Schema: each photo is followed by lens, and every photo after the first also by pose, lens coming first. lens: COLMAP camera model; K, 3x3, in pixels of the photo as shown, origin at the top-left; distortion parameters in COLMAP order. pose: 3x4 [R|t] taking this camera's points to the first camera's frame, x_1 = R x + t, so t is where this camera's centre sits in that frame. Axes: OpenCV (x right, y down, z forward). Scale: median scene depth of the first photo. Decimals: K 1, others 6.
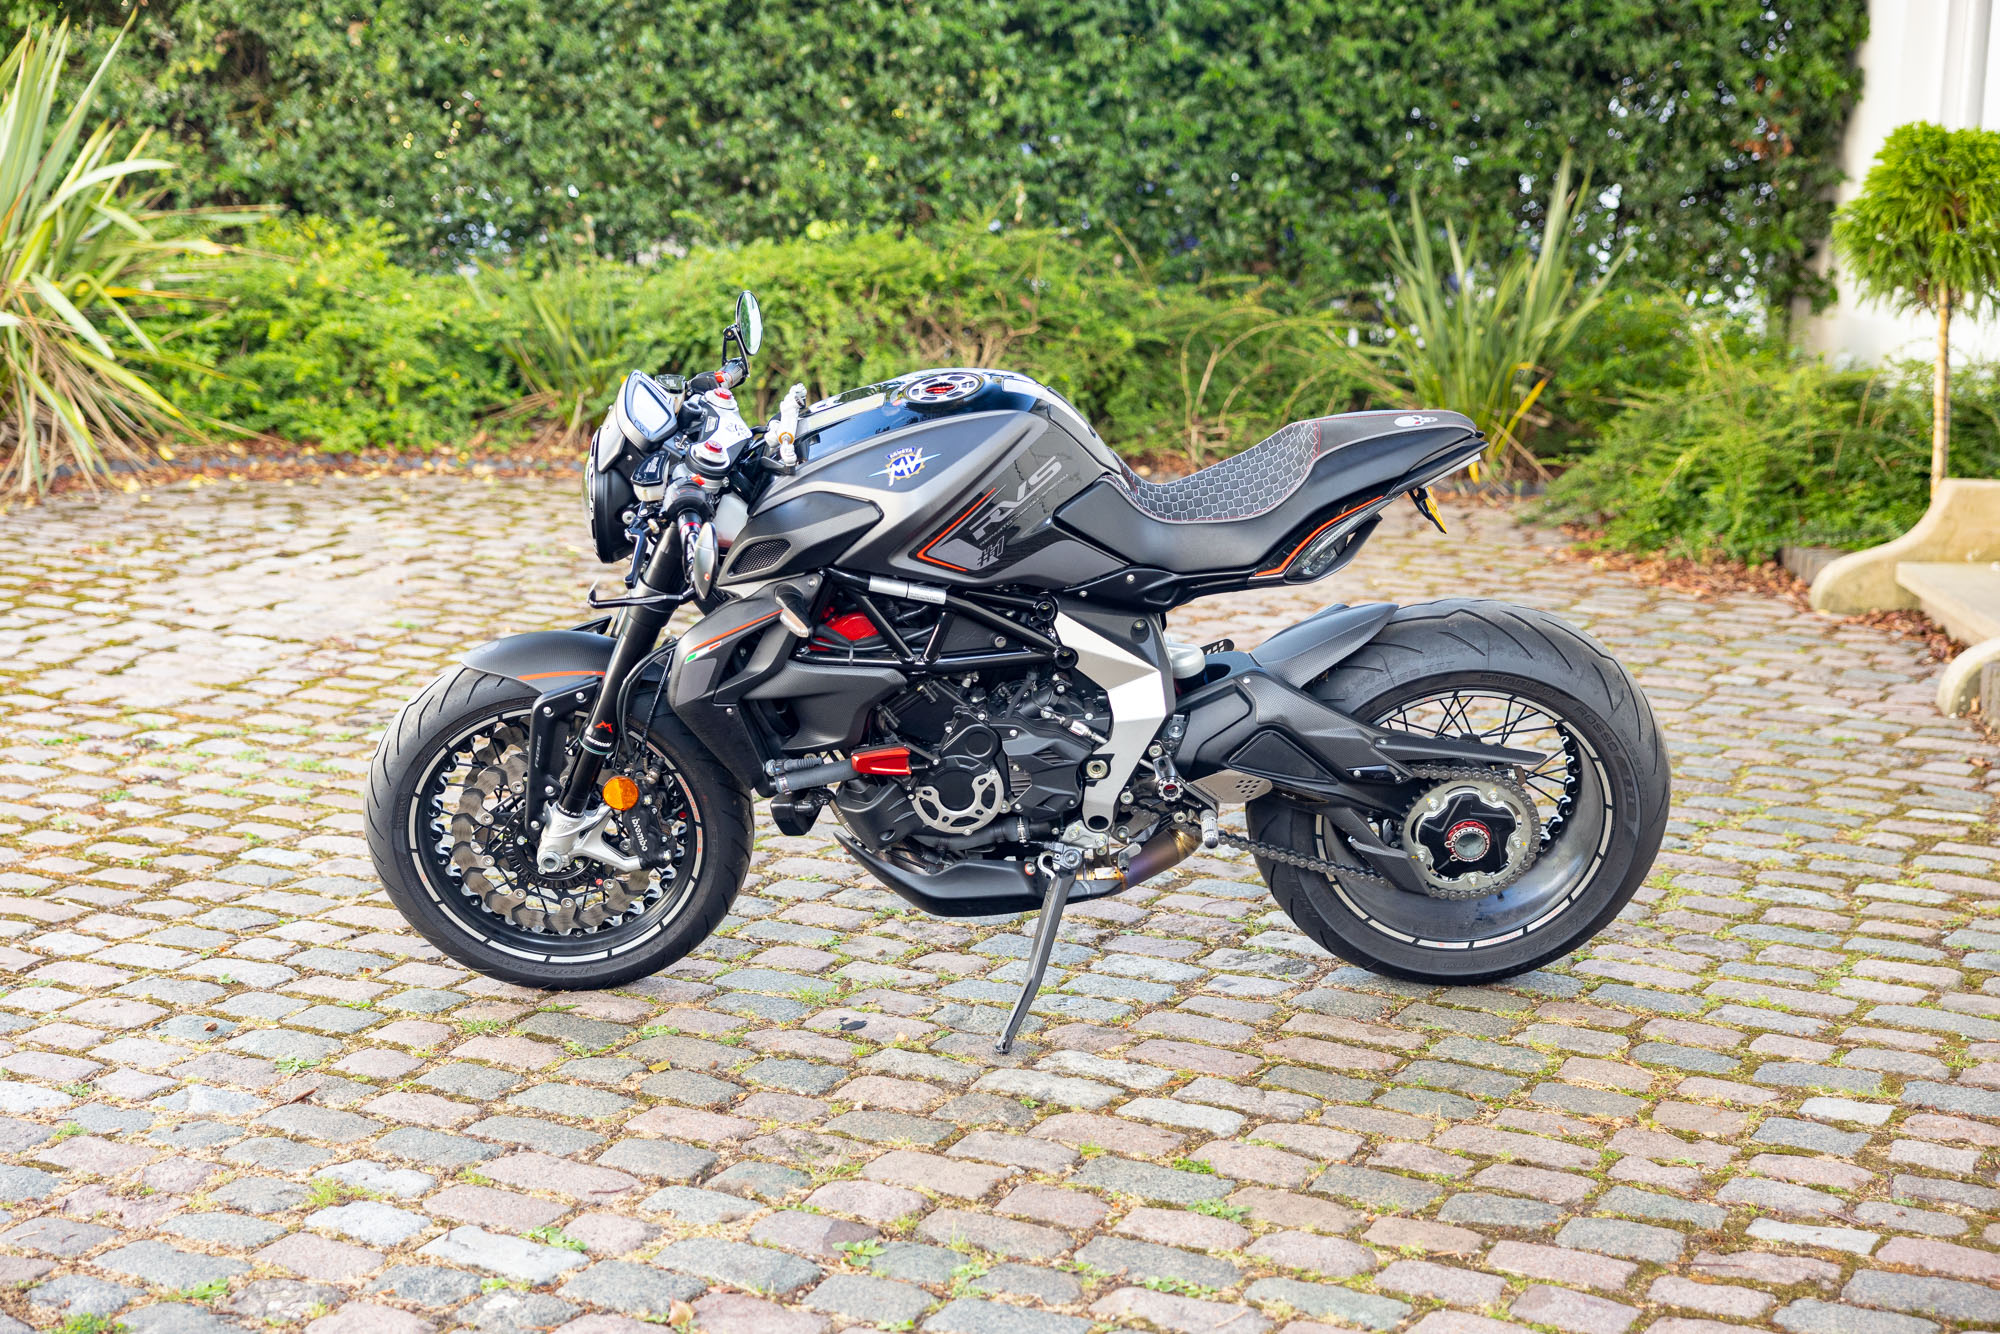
lens RADIAL K [[3020.8, 0, 1000.0], [0, 3020.8, 667.0], [0, 0, 1]] dist [0.025747, 0.029482]
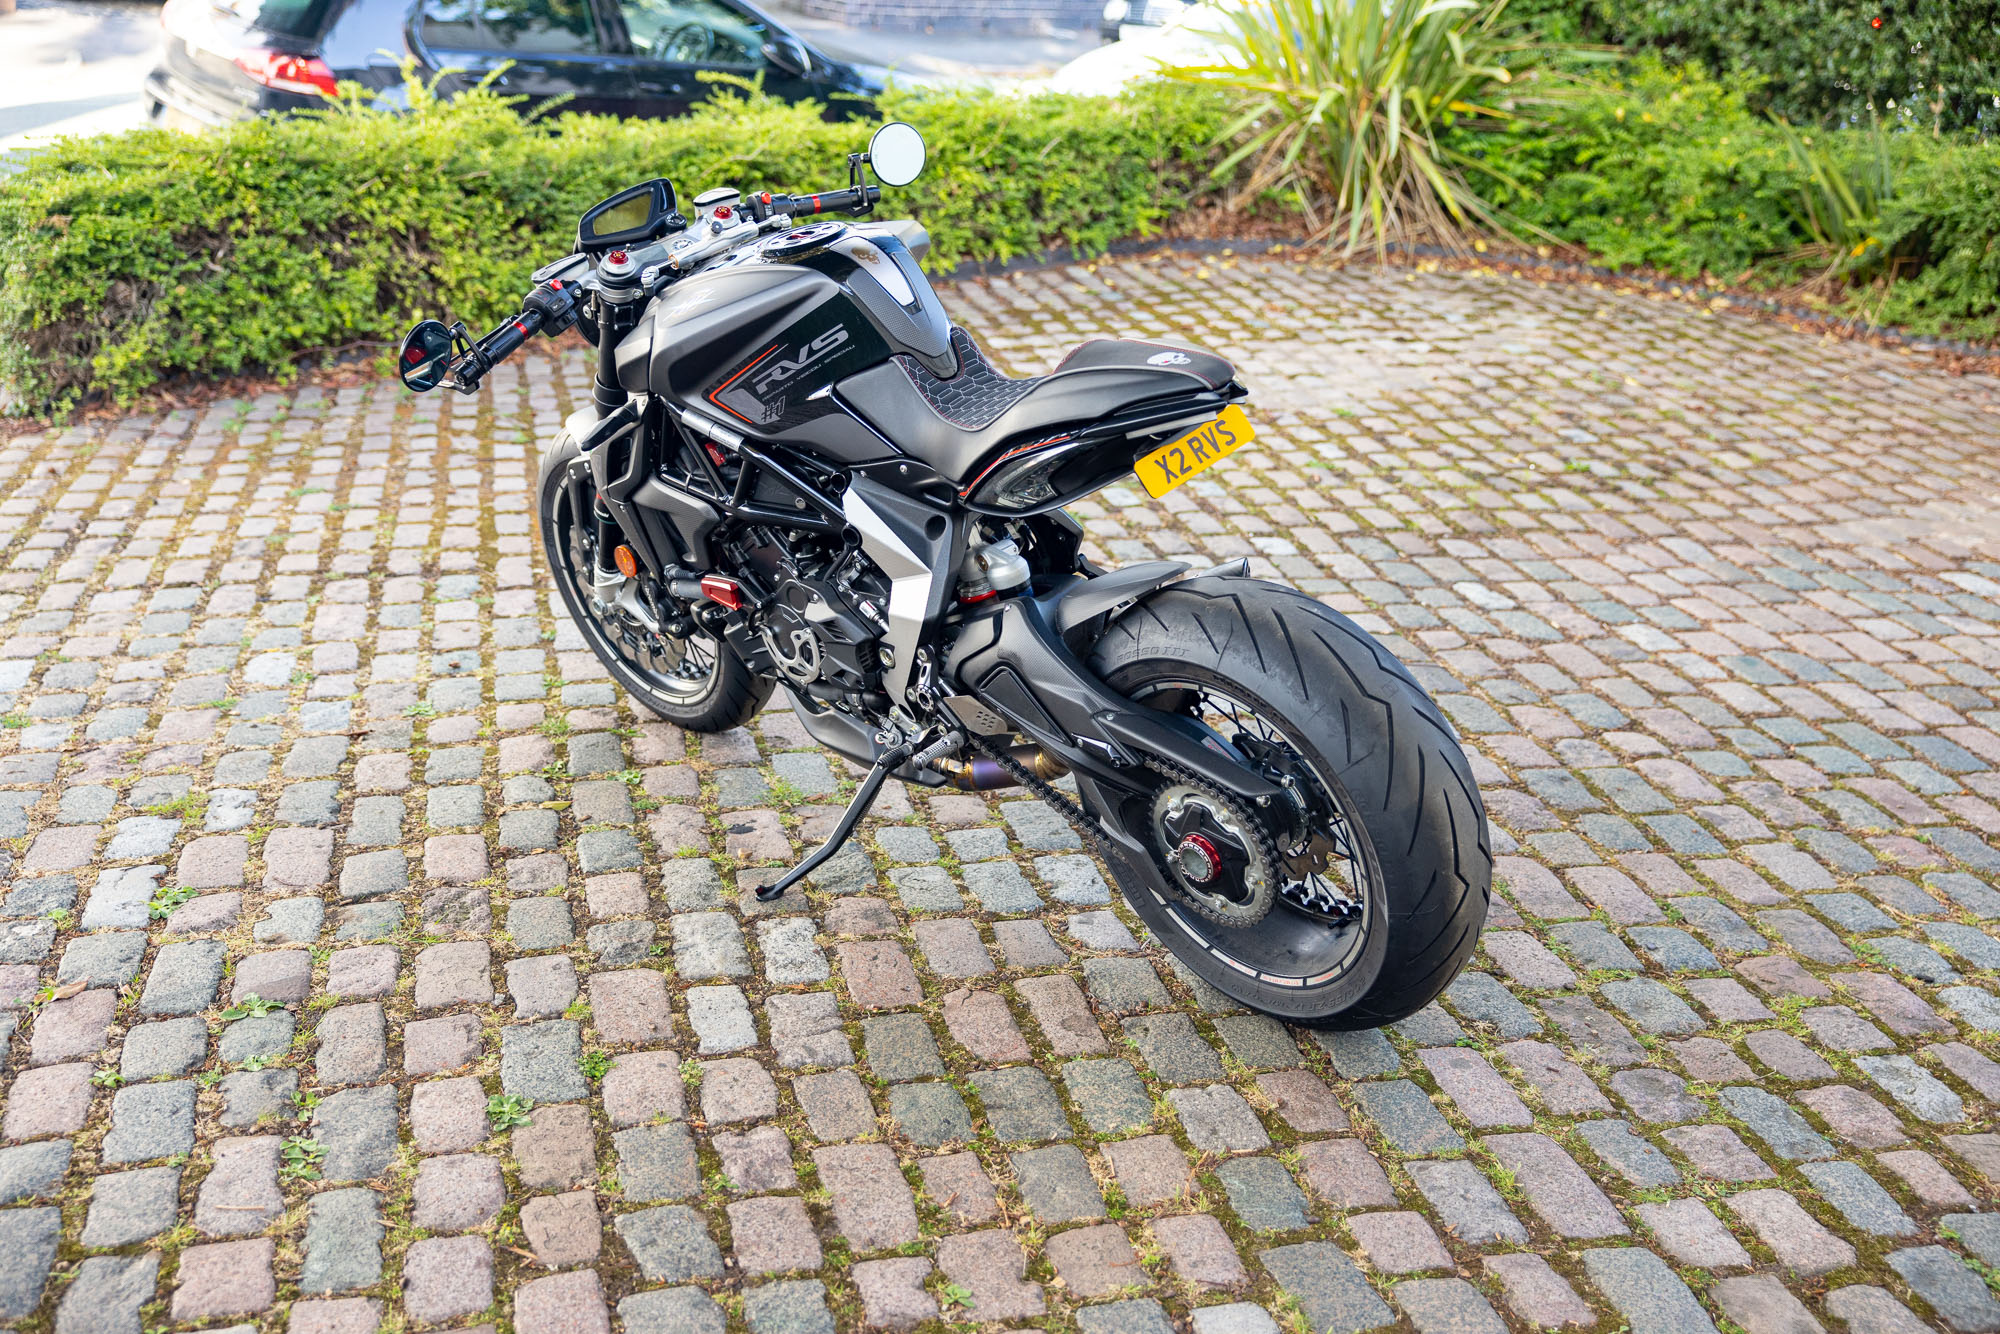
lens RADIAL K [[2223.1, 0, 1000.0], [0, 2223.1, 667.0], [0, 0, 1]] dist [-0.005278, 0.011817]
pose [[0.696315, 0.277719, -0.661829, 0.510479], [-0.194149, 0.960611, 0.198830, -0.107579], [0.690979, -0.009955, 0.722806, 0.495643]]
